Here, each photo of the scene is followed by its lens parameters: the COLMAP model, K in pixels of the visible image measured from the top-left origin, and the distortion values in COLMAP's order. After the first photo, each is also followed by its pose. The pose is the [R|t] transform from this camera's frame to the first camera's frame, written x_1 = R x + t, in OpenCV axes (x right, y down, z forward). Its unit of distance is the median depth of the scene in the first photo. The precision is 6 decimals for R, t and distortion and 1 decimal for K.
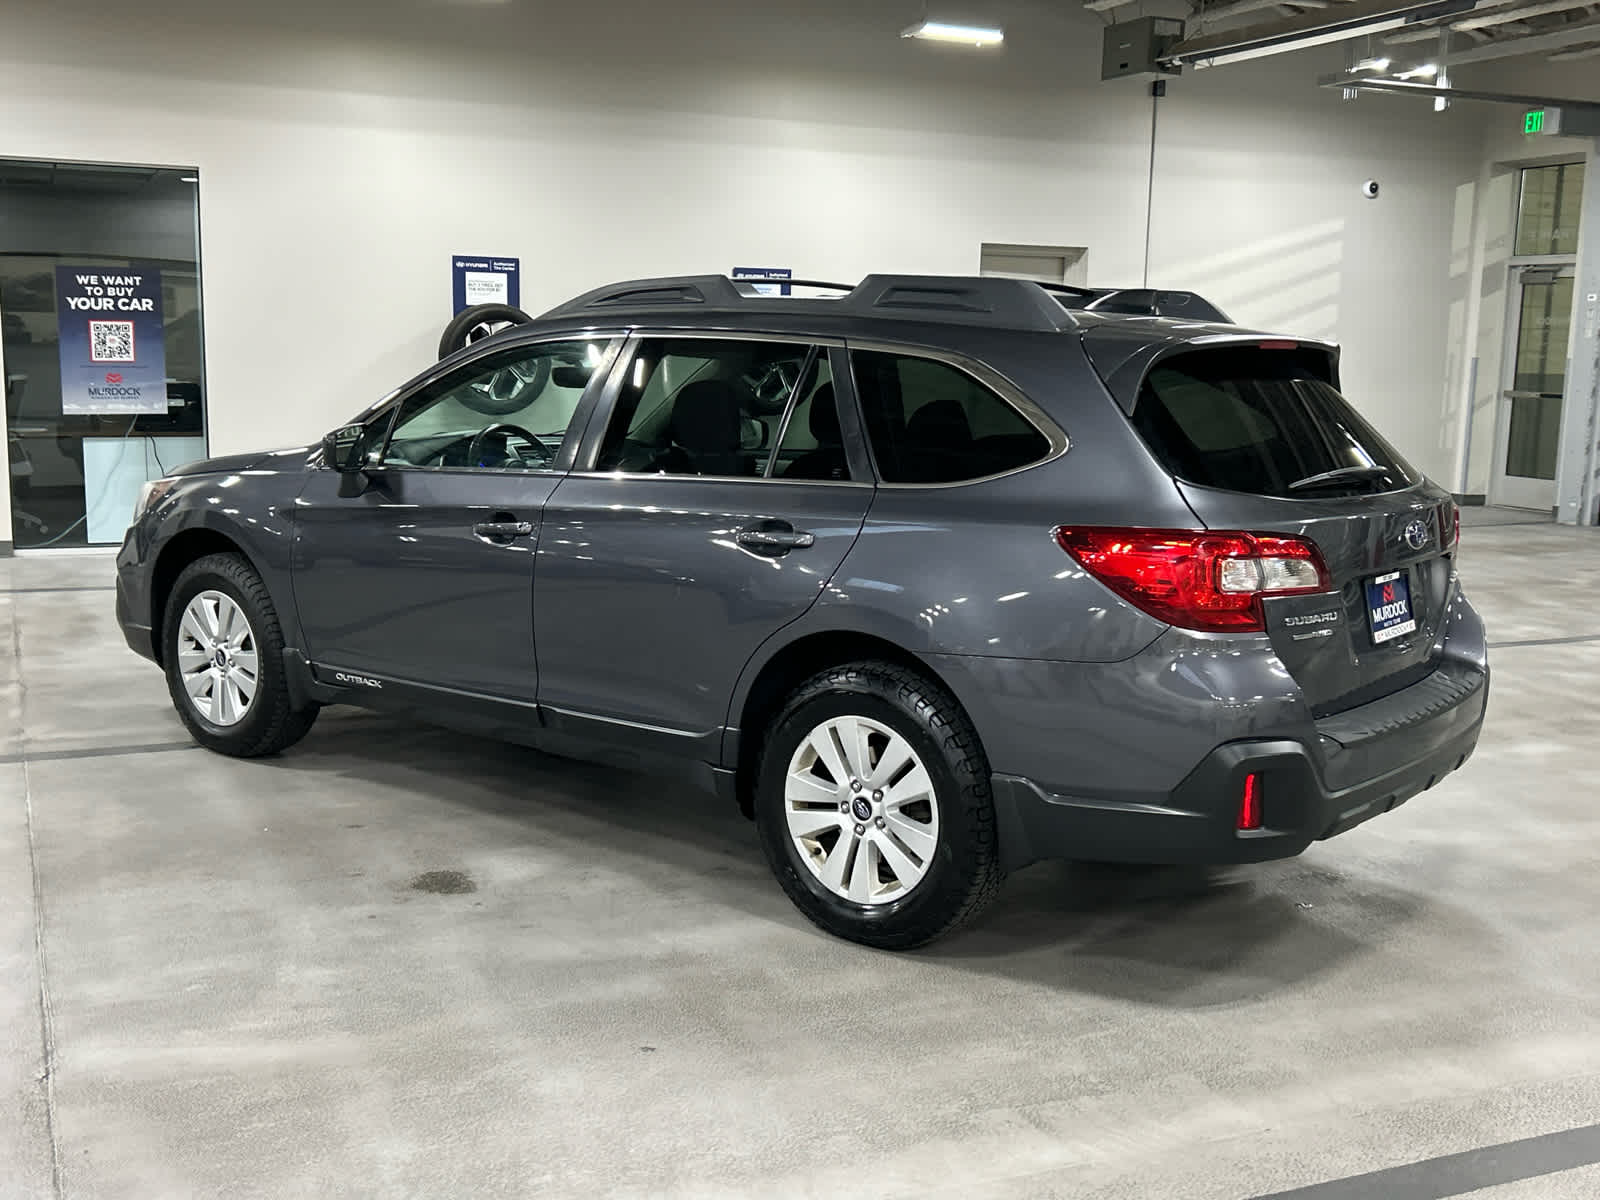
lens RADIAL K [[1687.7, 0, 781.1], [0, 1687.7, 596.4], [0, 0, 1]] dist [0.141009, -0.334553]
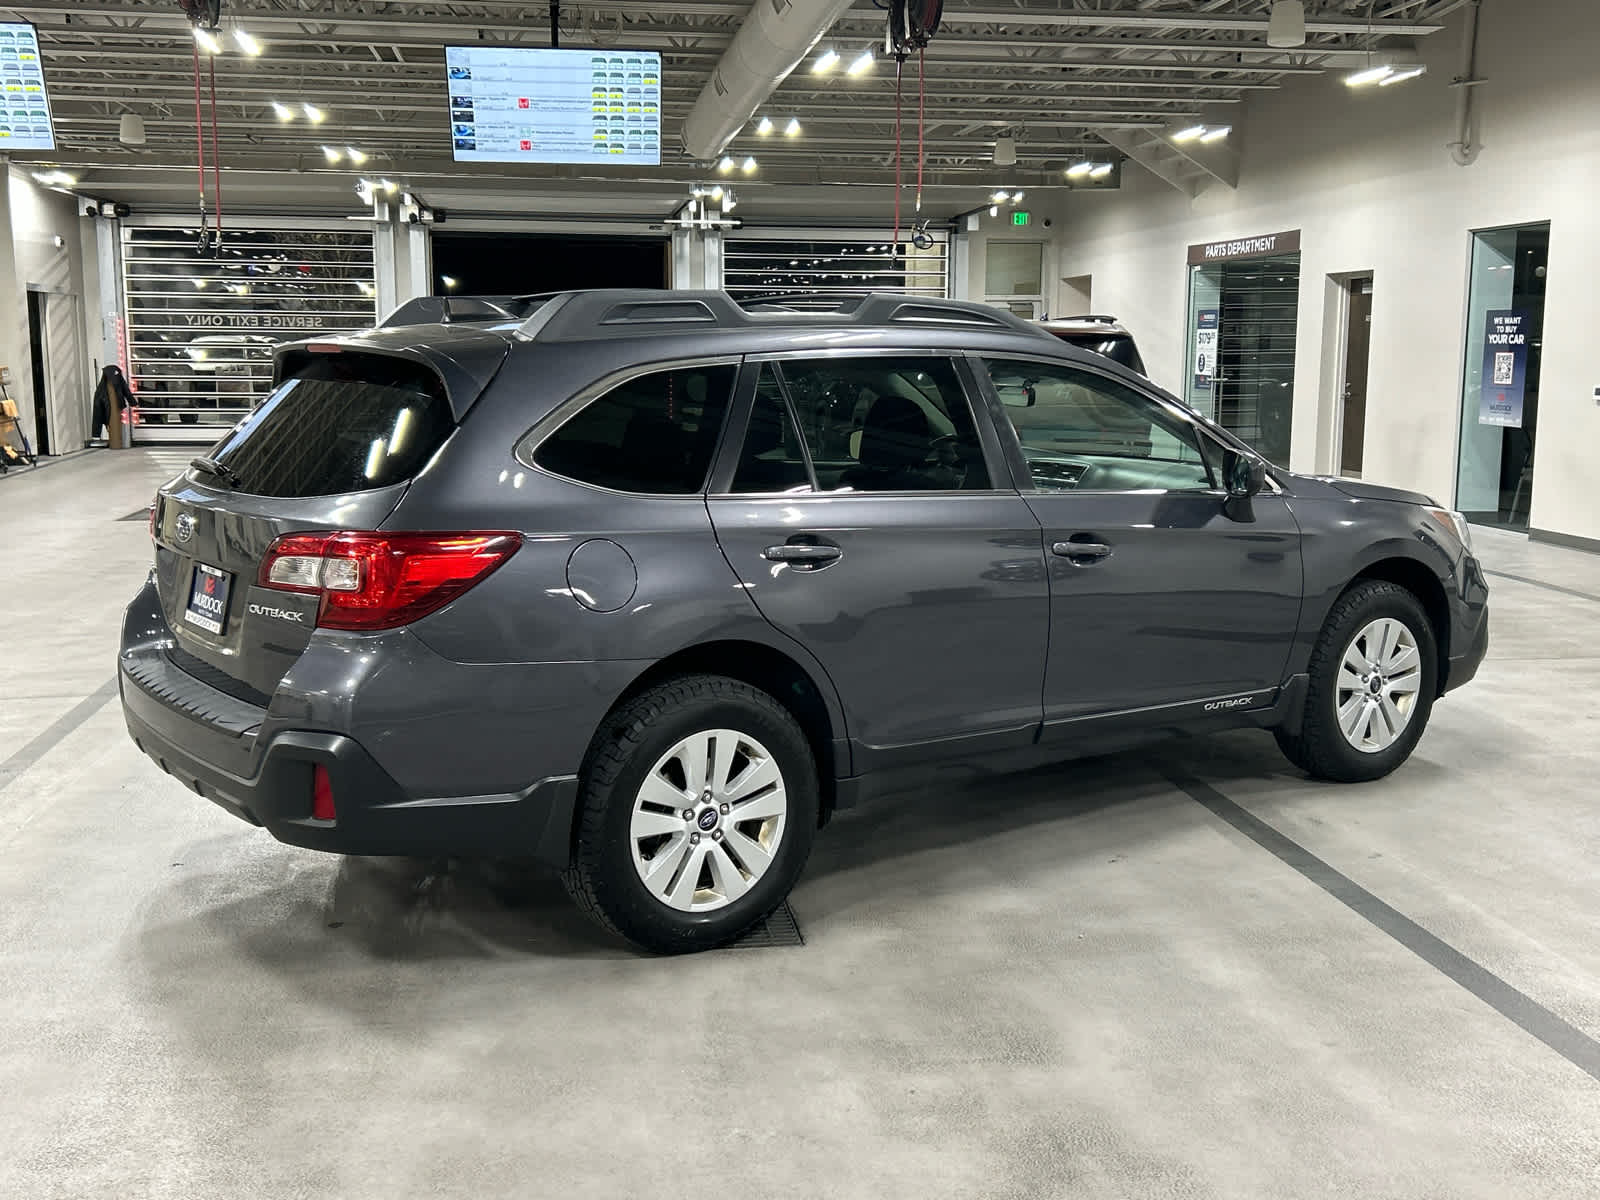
lens RADIAL K [[1692.5, 0, 800.0], [0, 1692.5, 600.0], [0, 0, 1]] dist [0.155070, -0.395106]
pose [[-0.264542, 0.125975, -0.956111, 1.189678], [-0.159593, 0.972042, 0.172231, -0.216984], [0.951077, 0.198151, -0.237041, 1.506984]]
